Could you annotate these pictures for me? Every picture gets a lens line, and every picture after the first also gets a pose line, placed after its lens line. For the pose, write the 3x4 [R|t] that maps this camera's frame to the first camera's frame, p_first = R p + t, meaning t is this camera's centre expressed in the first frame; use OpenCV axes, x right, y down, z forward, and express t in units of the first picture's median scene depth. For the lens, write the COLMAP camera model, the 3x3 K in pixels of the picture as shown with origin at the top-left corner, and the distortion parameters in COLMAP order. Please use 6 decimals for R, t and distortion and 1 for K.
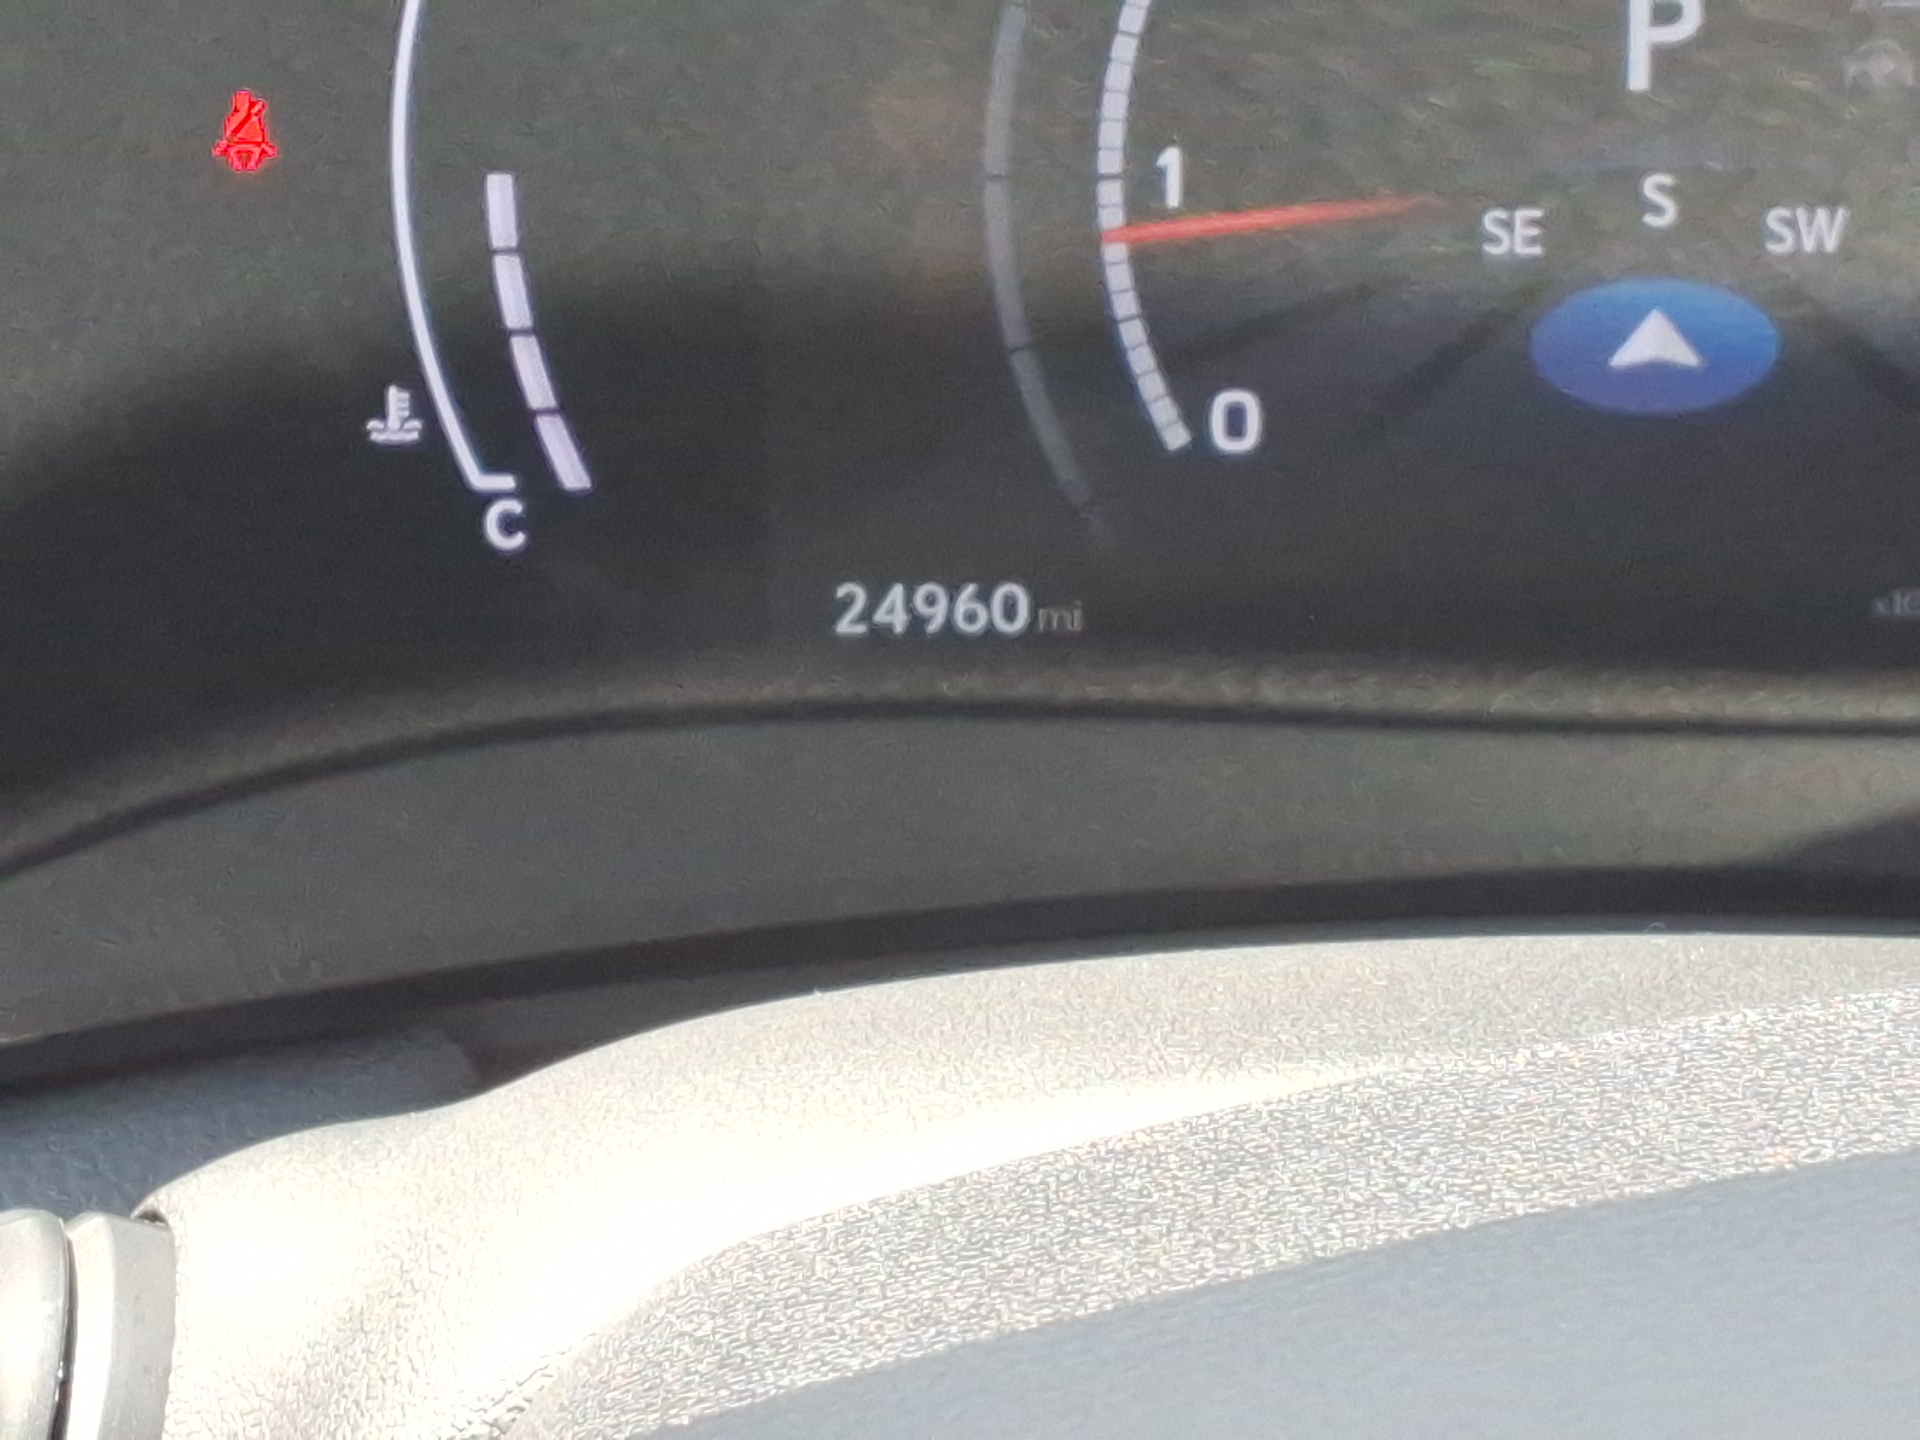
lens RADIAL K [[4586.6, 0, 960.0], [0, 4586.6, 720.0], [0, 0, 1]] dist [0.058511, -0.372874]
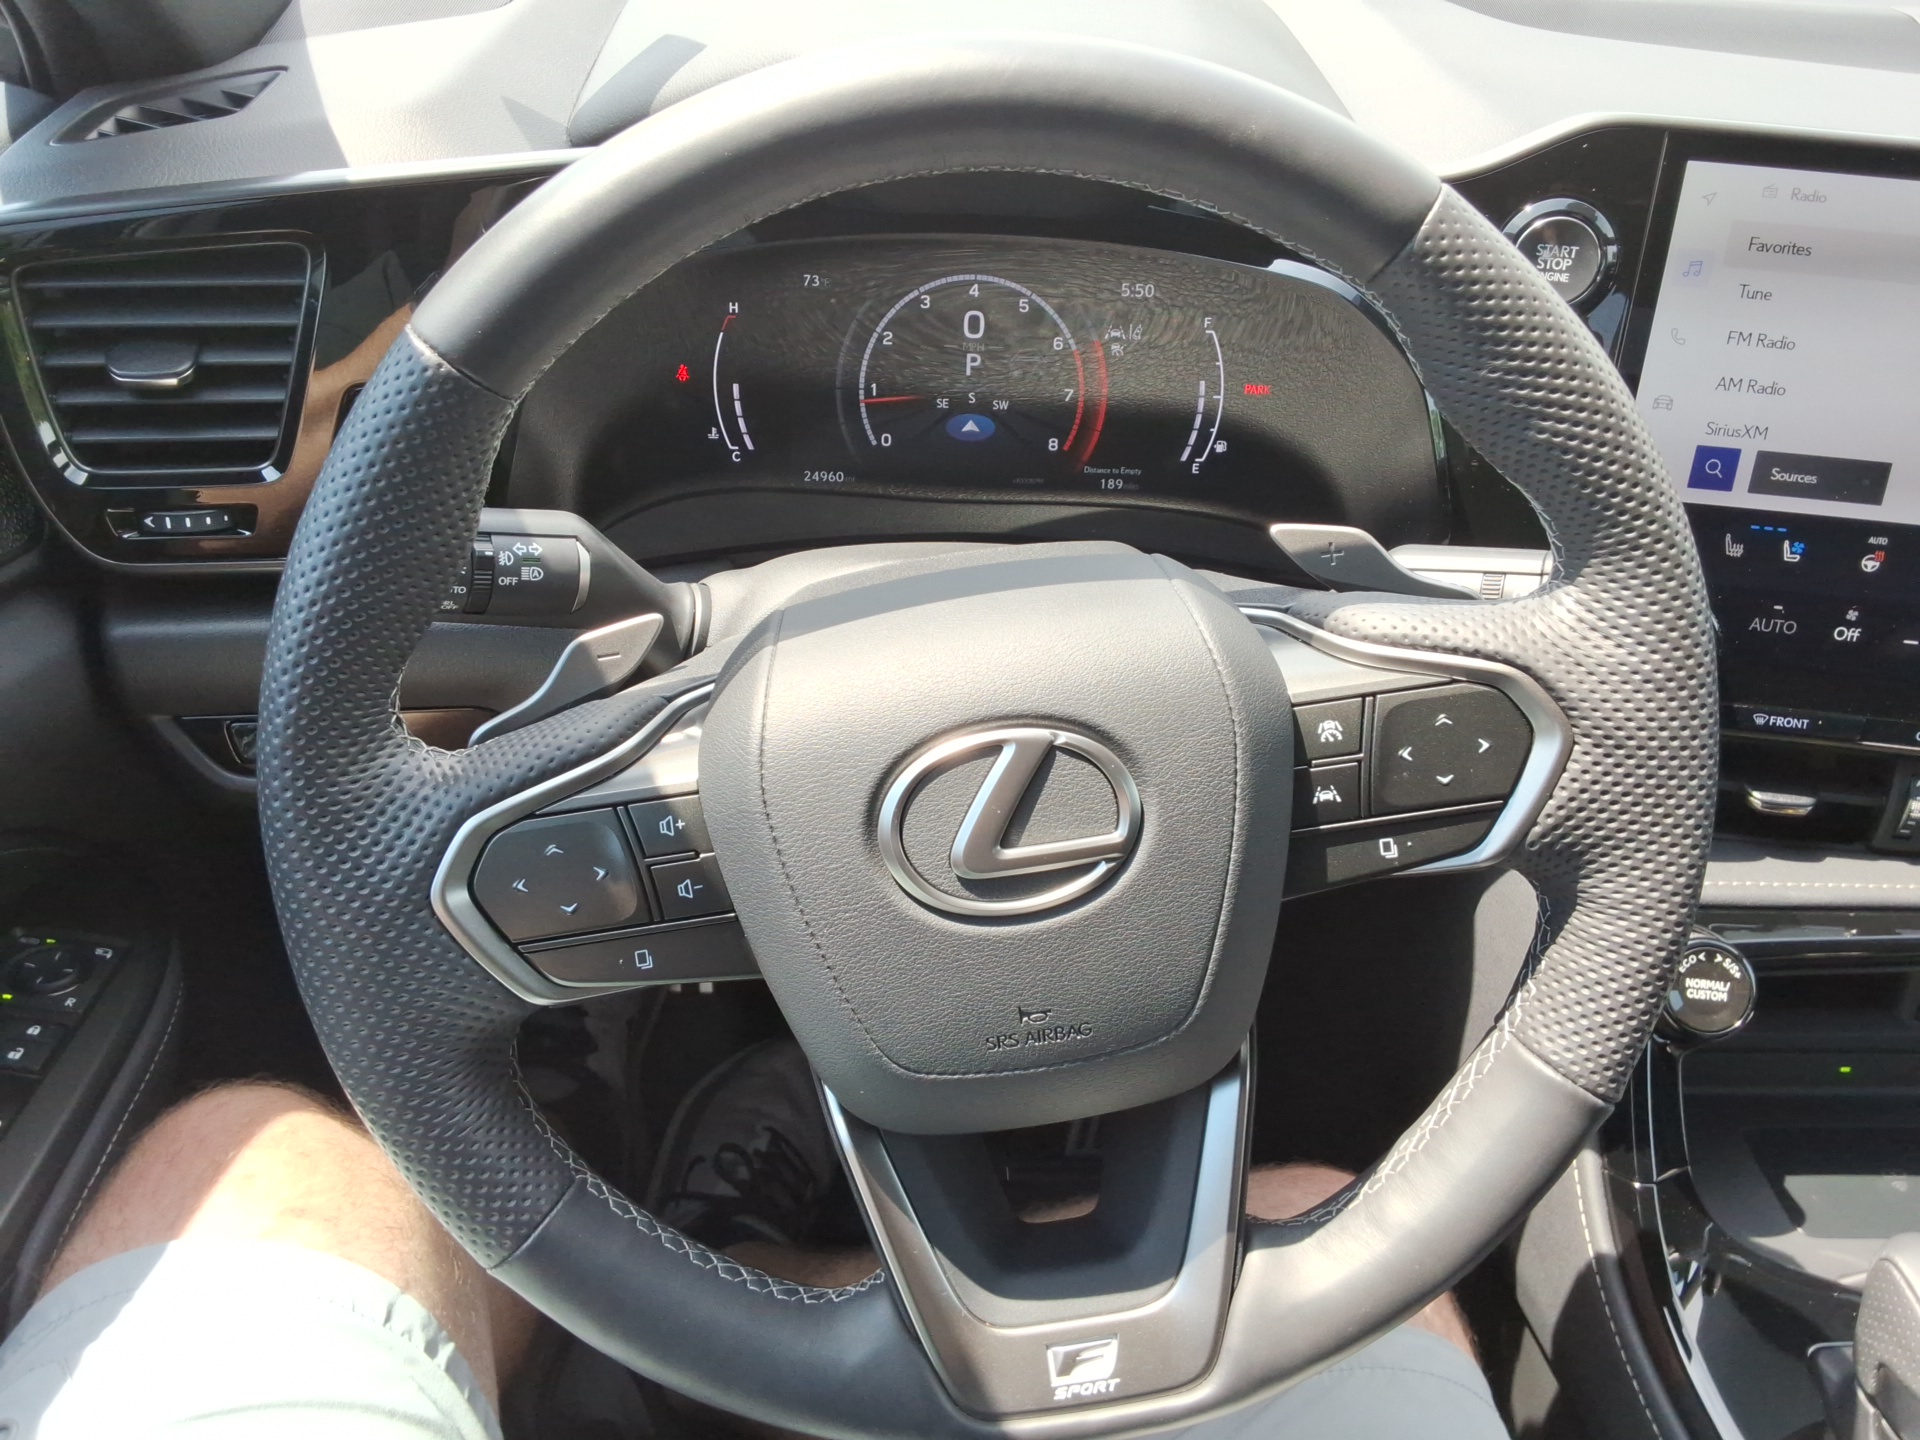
lens RADIAL K [[1552.9, 0, 960.0], [0, 1552.9, 720.0], [0, 0, 1]] dist [0.114756, -0.158552]
pose [[0.993852, 0.006534, 0.110524, -0.044989], [-0.023145, 0.988463, 0.149682, -0.019988], [-0.108271, -0.151319, 0.982537, -0.710909]]
